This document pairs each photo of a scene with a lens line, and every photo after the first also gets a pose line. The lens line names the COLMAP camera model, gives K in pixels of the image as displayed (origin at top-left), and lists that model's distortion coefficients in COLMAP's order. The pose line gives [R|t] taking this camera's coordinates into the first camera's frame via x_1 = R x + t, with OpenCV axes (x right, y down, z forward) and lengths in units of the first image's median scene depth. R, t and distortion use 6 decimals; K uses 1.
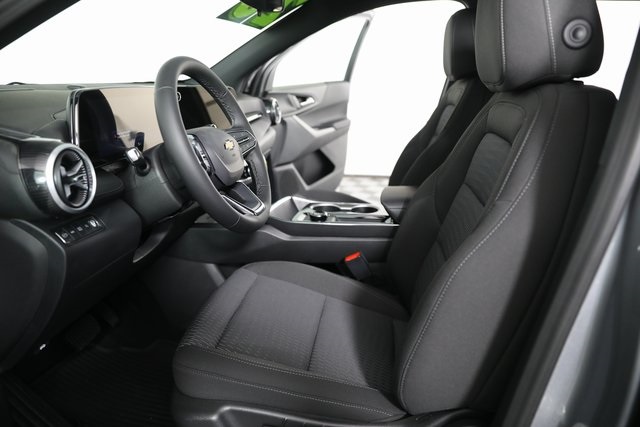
lens RADIAL K [[432.6, 0, 323.5], [0, 432.6, 216.4], [0, 0, 1]] dist [-0.103498, 0.065809]
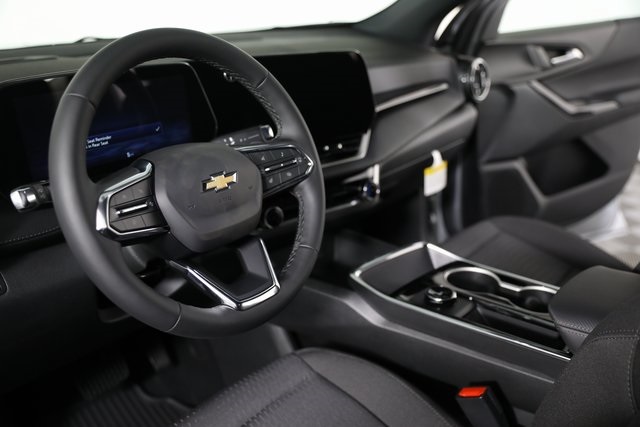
lens RADIAL K [[576.8, 0, 321.3], [0, 576.8, 213.3], [0, 0, 1]] dist [-0.000556, 0.024655]
pose [[0.843155, 0.174839, -0.508449, 0.120890], [-0.145348, 0.984562, 0.097529, -0.086167], [0.517652, -0.008330, 0.855551, 0.151720]]
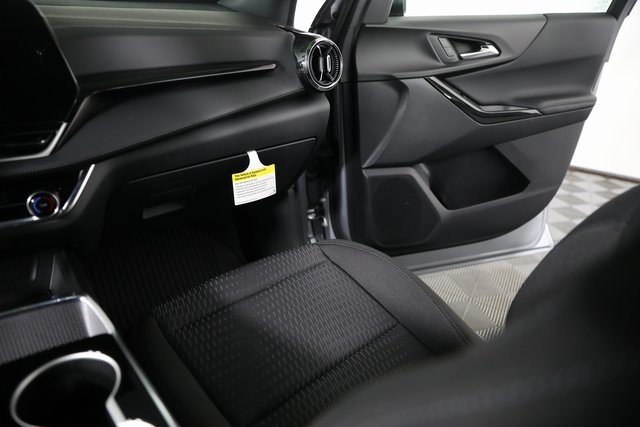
lens RADIAL K [[432.6, 0, 316.2], [0, 432.6, 214.1], [0, 0, 1]] dist [-0.103498, 0.065809]
pose [[0.756123, 0.273479, -0.594547, 0.170227], [-0.207227, 0.961803, 0.178865, -0.134725], [0.620753, -0.012038, 0.783914, 0.498255]]
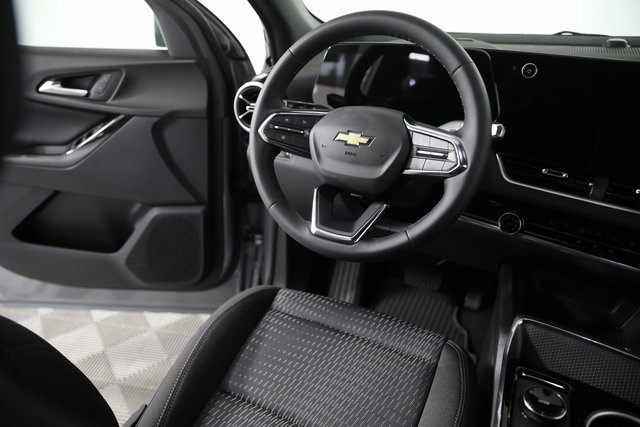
lens RADIAL K [[432.6, 0, 316.3], [0, 432.6, 215.4], [0, 0, 1]] dist [-0.103498, 0.065809]
pose [[-0.350494, 0.411262, -0.841438, 0.178408], [-0.282952, 0.809949, 0.513732, -0.158341], [0.892800, 0.418146, -0.167515, 0.423914]]
